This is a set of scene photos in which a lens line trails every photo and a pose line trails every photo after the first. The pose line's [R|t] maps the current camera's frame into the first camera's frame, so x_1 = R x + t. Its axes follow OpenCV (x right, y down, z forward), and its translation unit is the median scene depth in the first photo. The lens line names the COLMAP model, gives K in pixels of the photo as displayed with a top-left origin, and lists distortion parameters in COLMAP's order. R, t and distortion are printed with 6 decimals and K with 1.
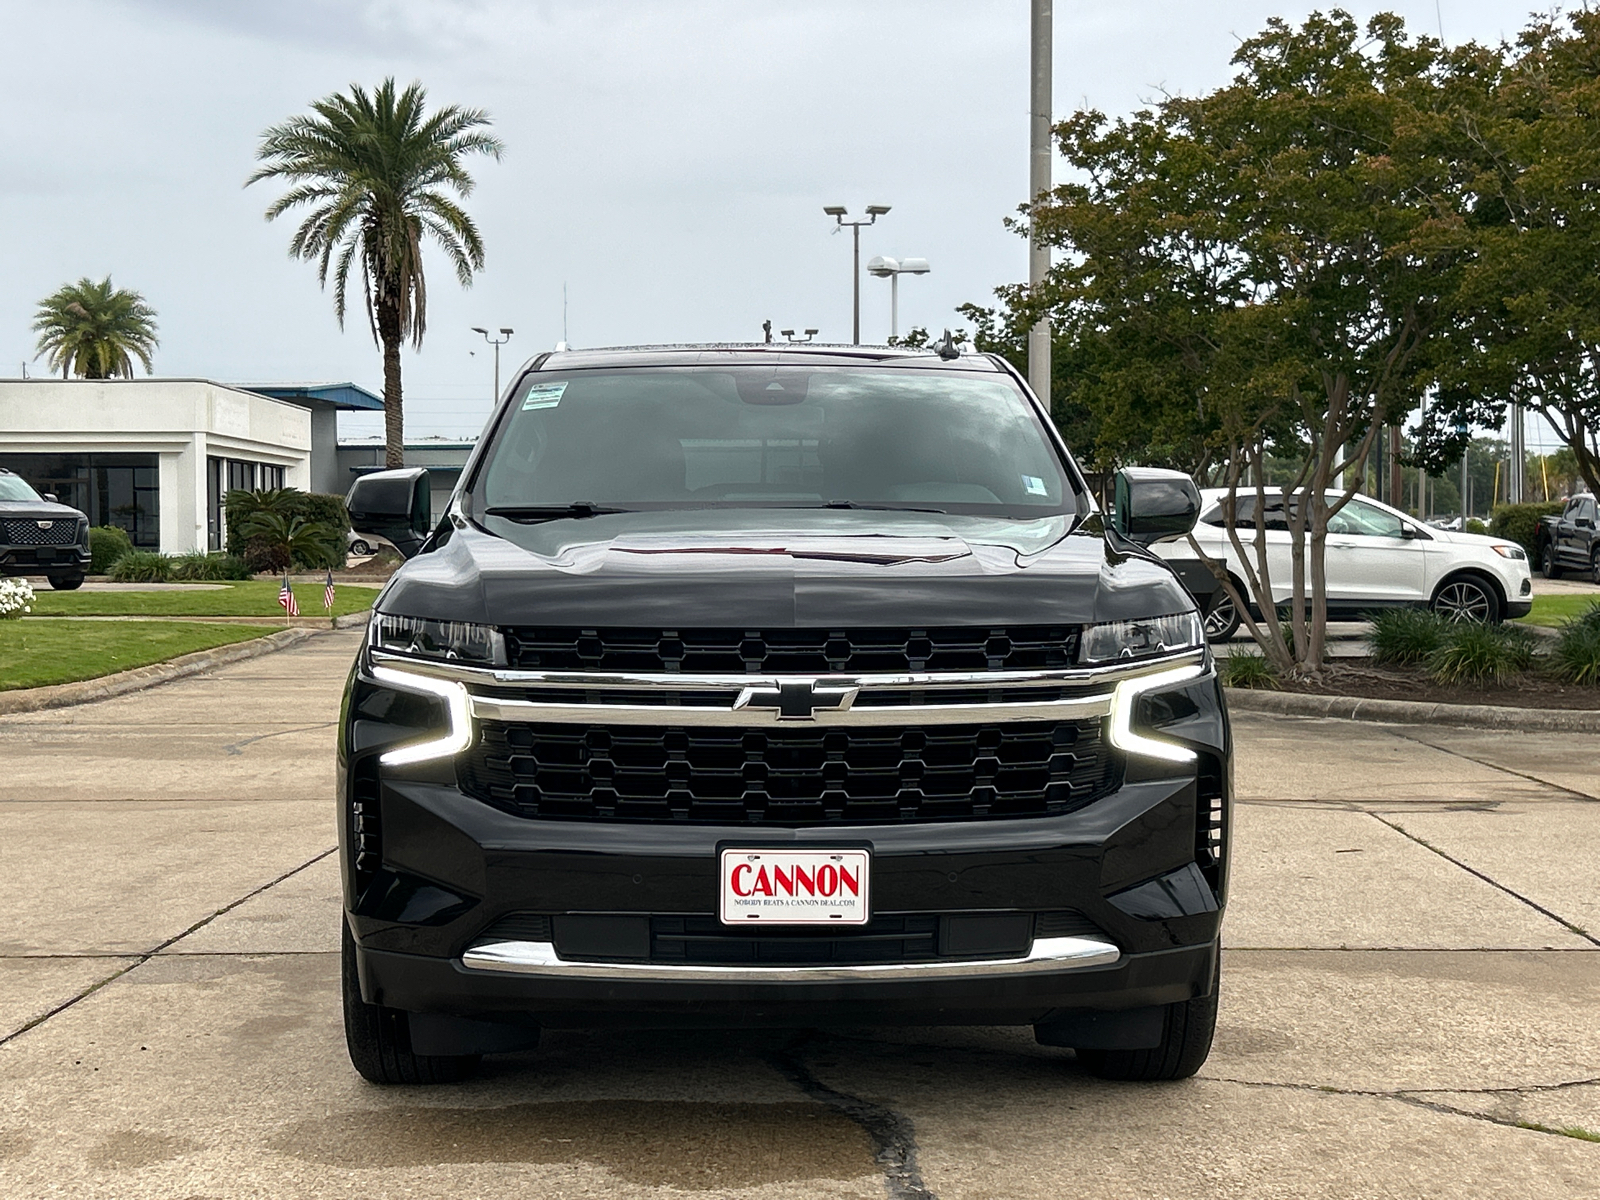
lens RADIAL K [[2526.7, 0, 800.0], [0, 2526.7, 600.0], [0, 0, 1]] dist [0.245504, -0.845660]
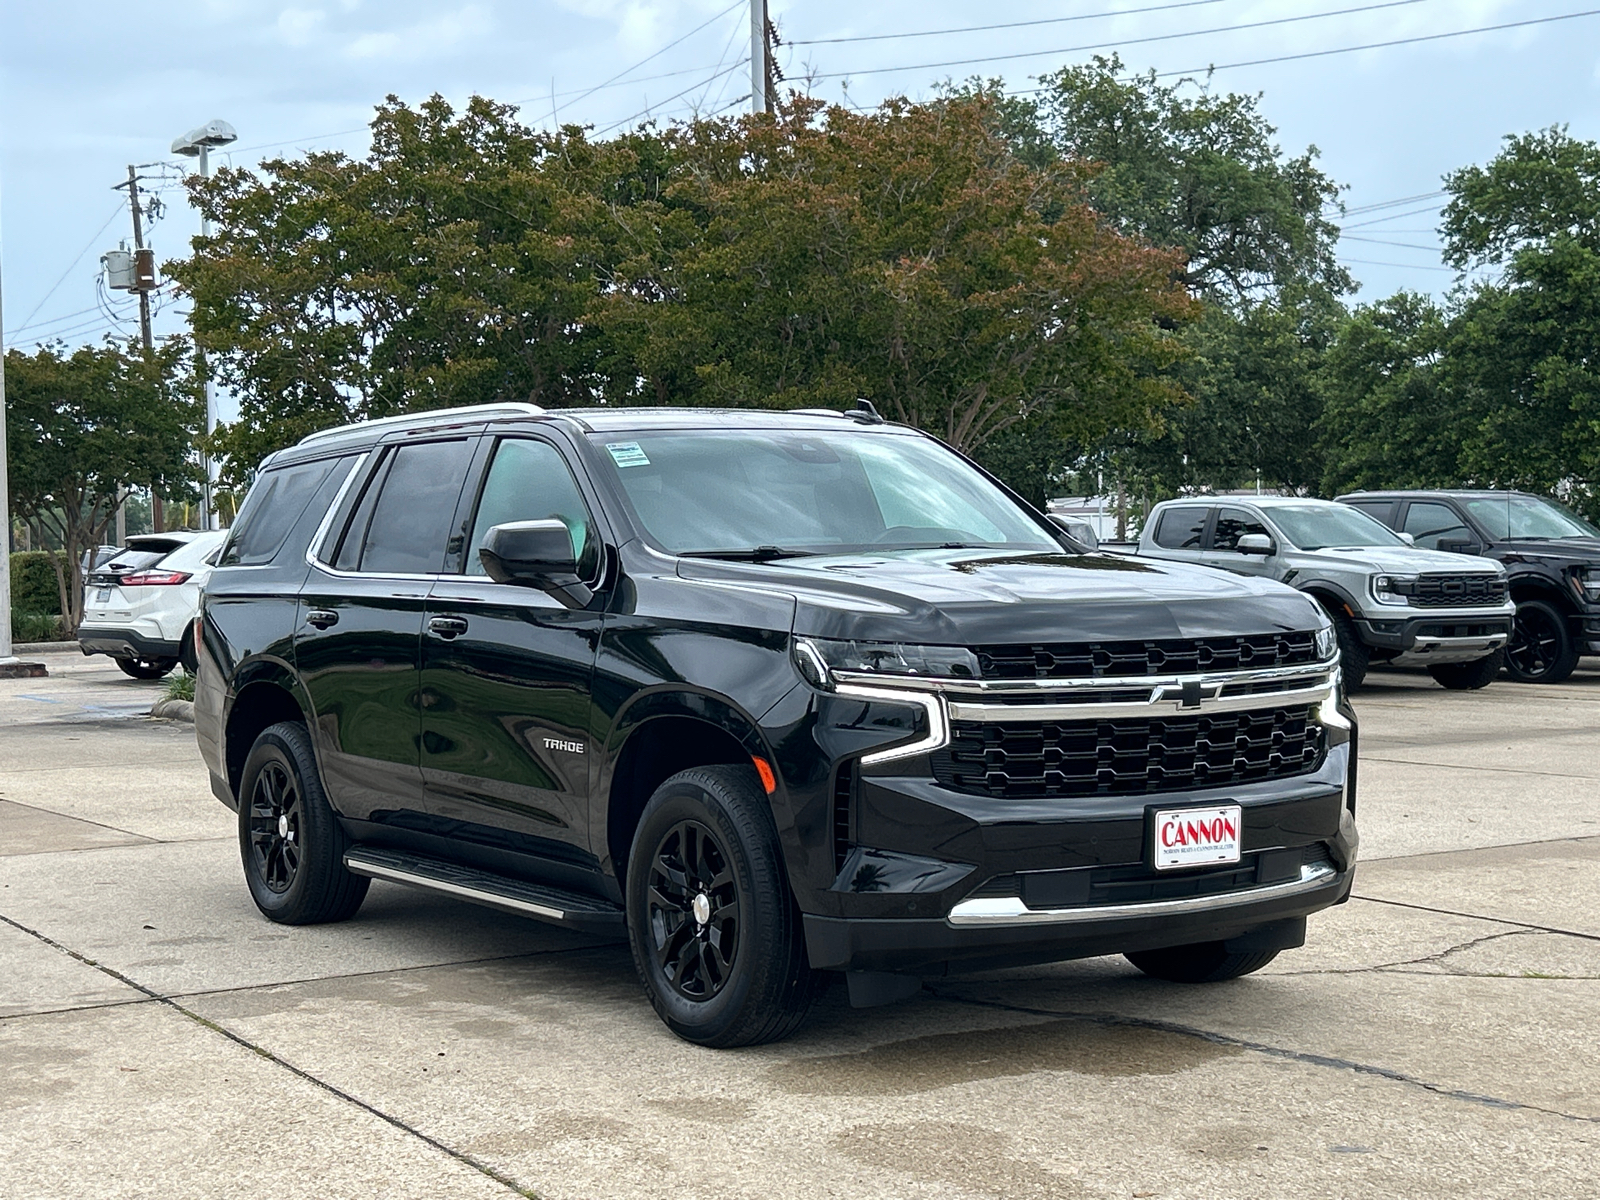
lens RADIAL K [[2526.7, 0, 800.0], [0, 2526.7, 600.0], [0, 0, 1]] dist [0.245504, -0.845660]
pose [[0.853692, -0.023417, 0.520252, -0.849562], [0.031654, 0.999475, -0.006955, -0.006027], [-0.519815, 0.022406, 0.853985, -0.014328]]
